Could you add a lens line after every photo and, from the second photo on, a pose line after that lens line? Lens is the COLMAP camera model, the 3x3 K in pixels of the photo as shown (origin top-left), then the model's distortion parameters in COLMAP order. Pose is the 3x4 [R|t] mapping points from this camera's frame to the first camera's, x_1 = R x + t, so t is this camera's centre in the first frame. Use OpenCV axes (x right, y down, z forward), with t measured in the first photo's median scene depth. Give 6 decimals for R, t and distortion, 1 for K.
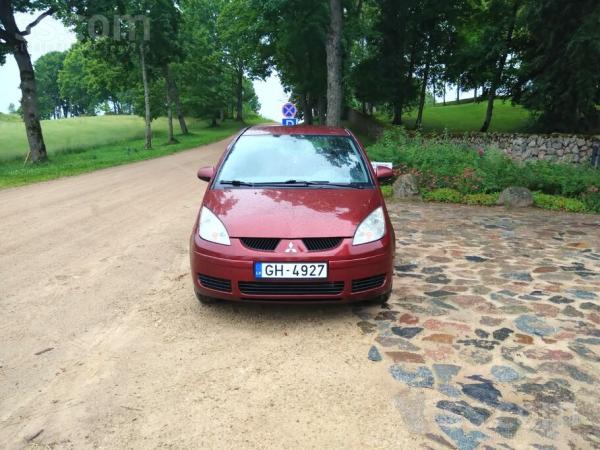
lens RADIAL K [[457.5, 0, 300.5], [0, 457.5, 225.4], [0, 0, 1]] dist [0.002265, 0.001222]
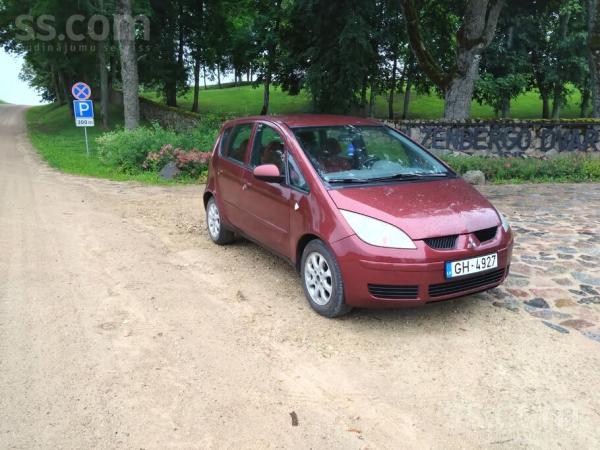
lens RADIAL K [[457.5, 0, 300.0], [0, 457.5, 223.9], [0, 0, 1]] dist [0.002265, 0.001222]
pose [[0.875308, -0.112313, 0.470343, -0.773262], [0.096943, 0.993664, 0.056866, -0.080416], [-0.473749, -0.004179, 0.880650, 0.284932]]
